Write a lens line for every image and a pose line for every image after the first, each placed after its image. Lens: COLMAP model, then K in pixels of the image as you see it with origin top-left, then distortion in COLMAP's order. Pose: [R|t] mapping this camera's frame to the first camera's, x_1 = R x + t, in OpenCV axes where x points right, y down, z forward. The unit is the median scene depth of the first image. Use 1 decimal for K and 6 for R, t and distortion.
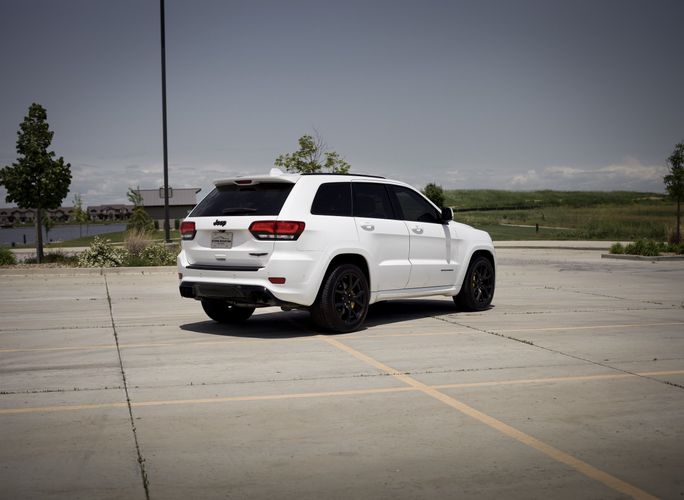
lens RADIAL K [[904.2, 0, 342.0], [0, 904.2, 250.0], [0, 0, 1]] dist [-0.016684, -0.015530]
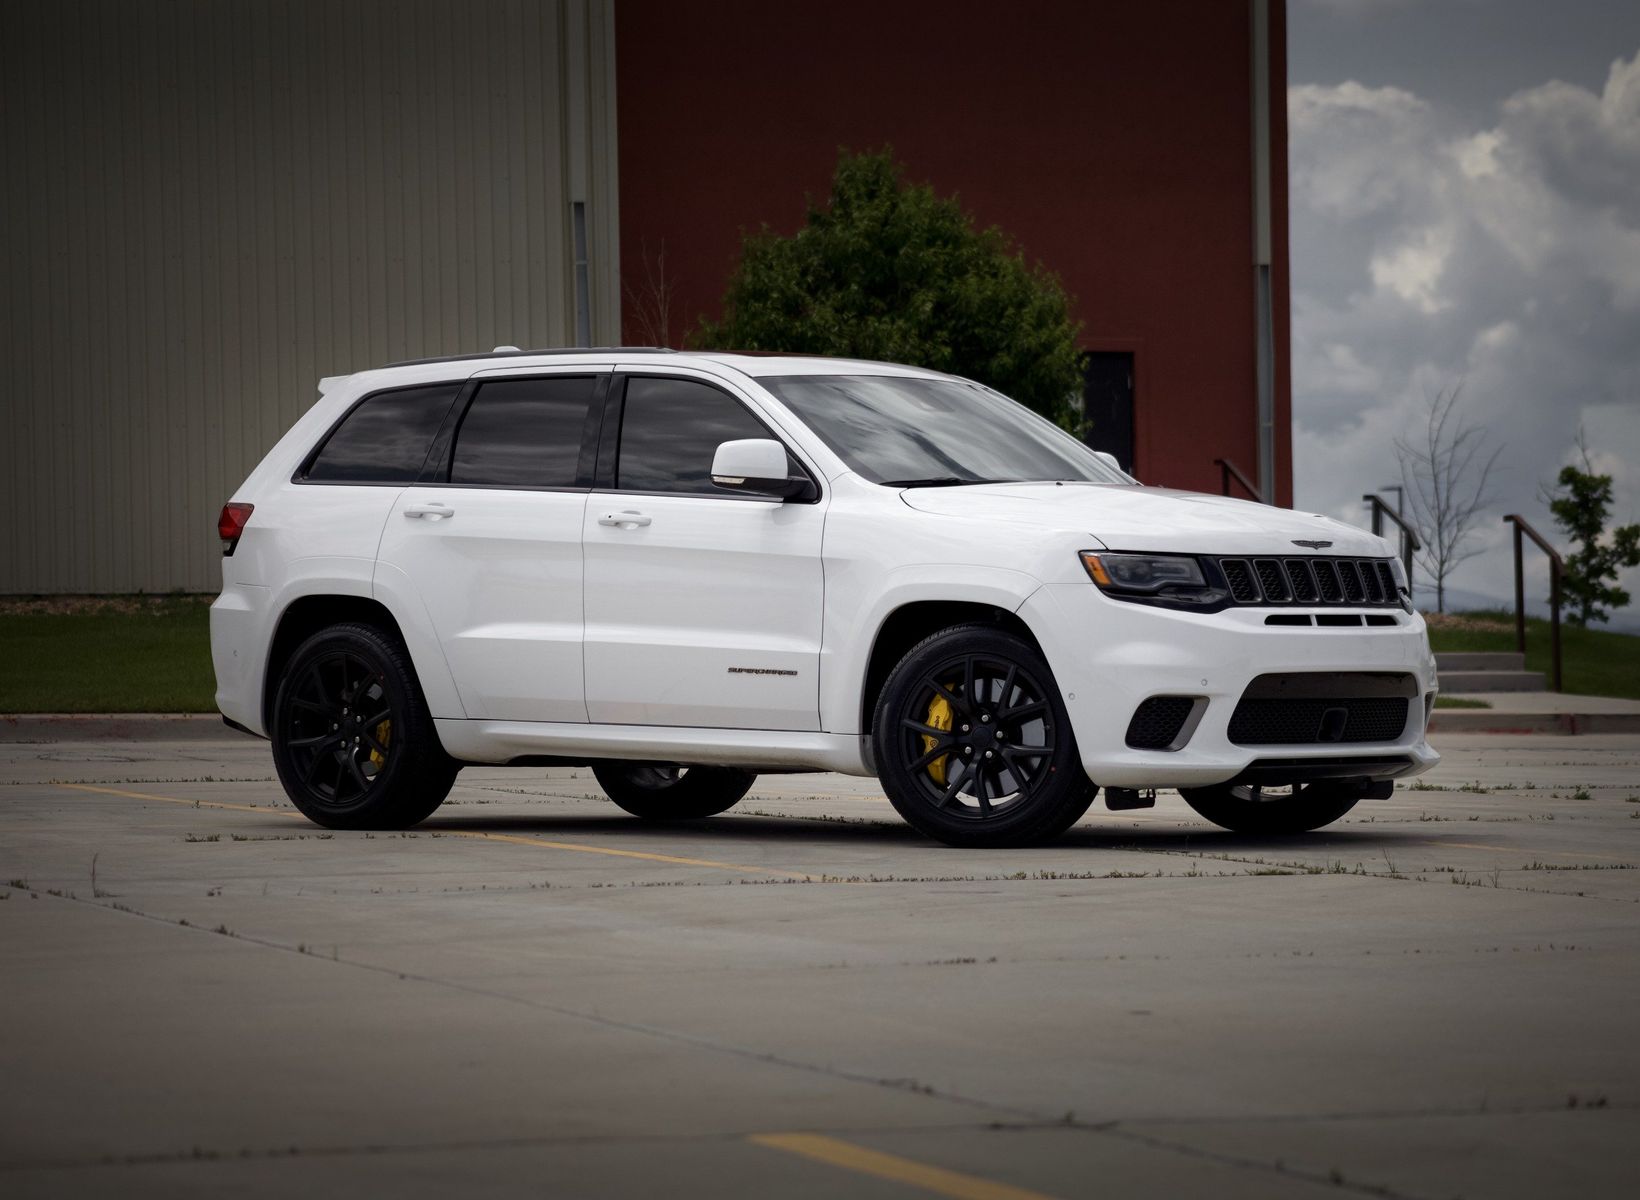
lens RADIAL K [[6590.7, 0, 820.0], [0, 6590.7, 600.0], [0, 0, 1]] dist [0.129996, 1.177747]
pose [[-0.062145, 0.000078, -0.998067, 2.154636], [-0.026195, 0.999655, 0.001709, -0.002952], [0.997723, 0.026251, -0.062122, 1.168037]]
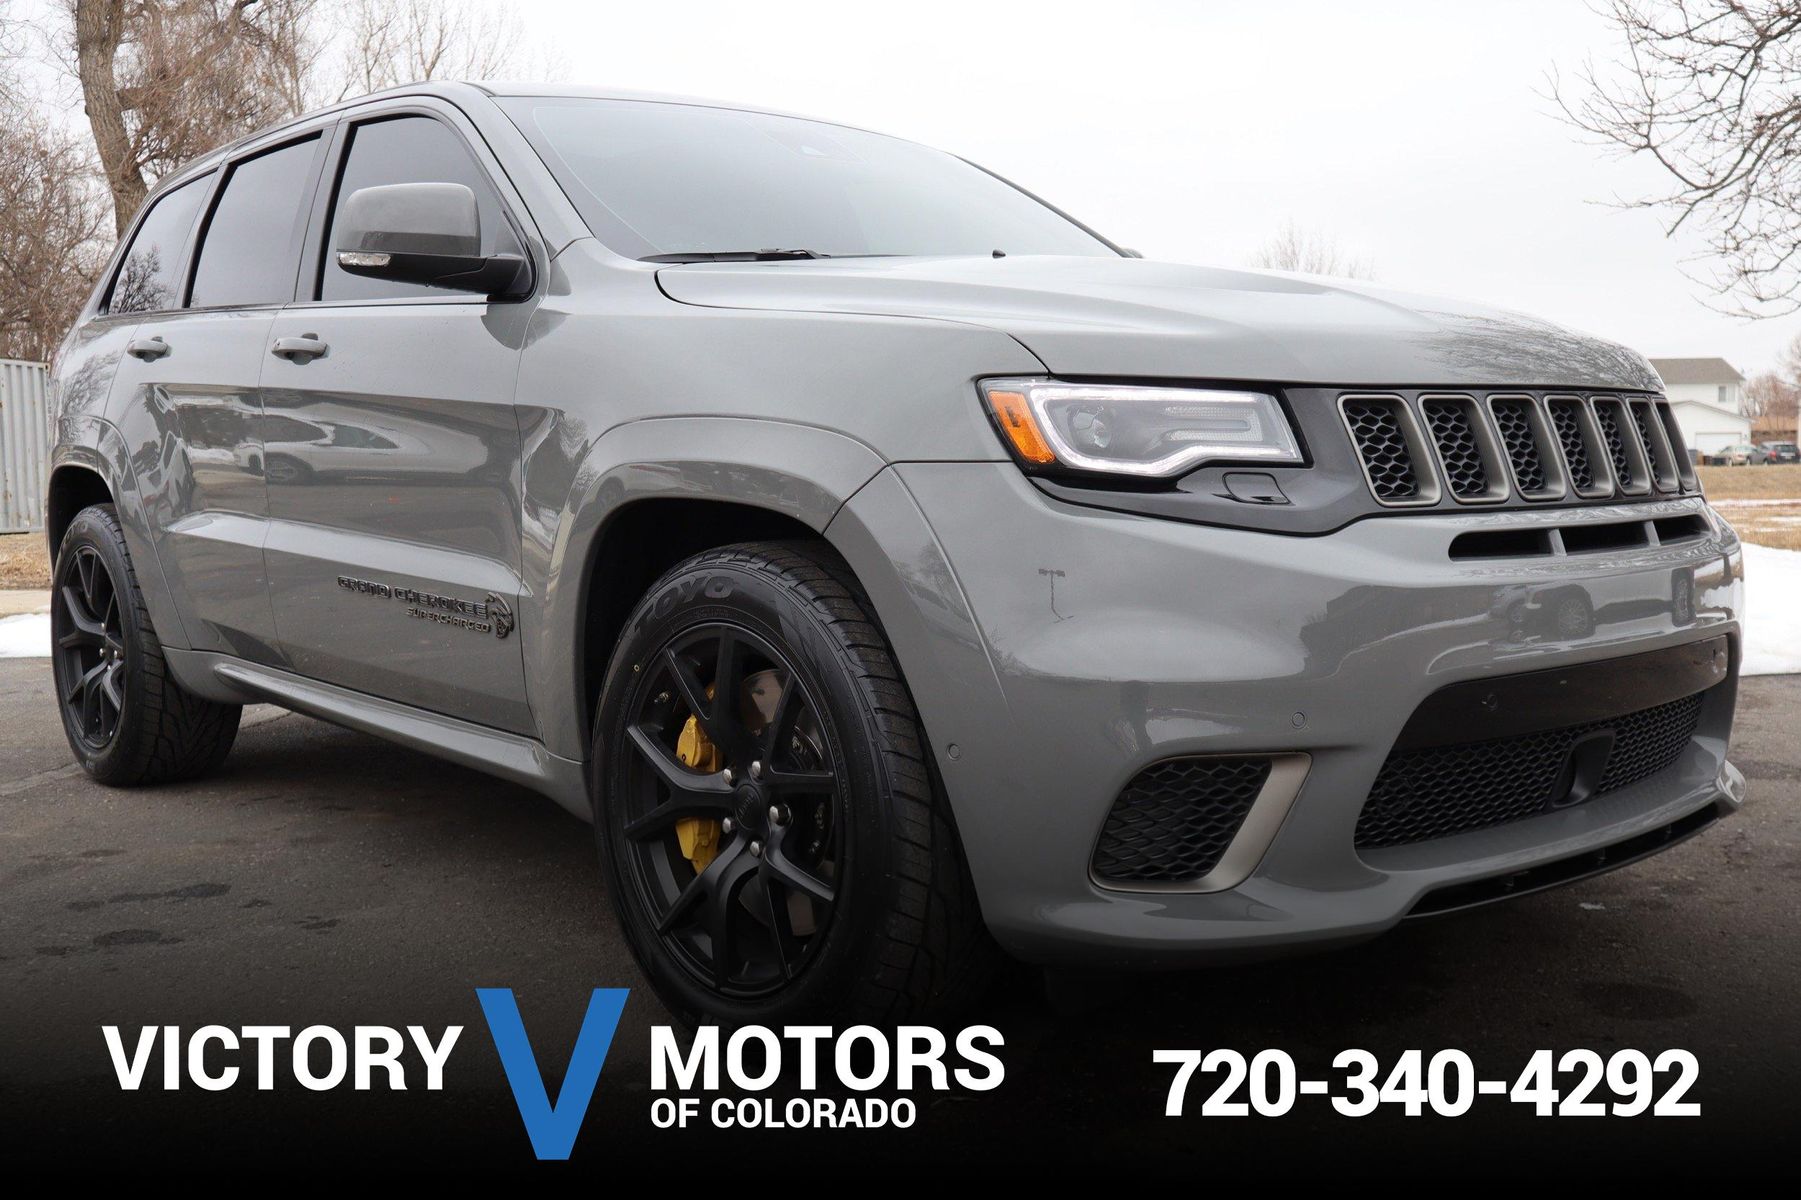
lens RADIAL K [[1709.2, 0, 869.2], [0, 1709.2, 596.3], [0, 0, 1]] dist [0.105599, -0.001182]
pose [[-0.195321, 0.095213, -0.976107, 0.390649], [-0.018356, 0.994747, 0.100704, -0.010917], [0.980568, 0.037587, -0.192547, 1.150443]]
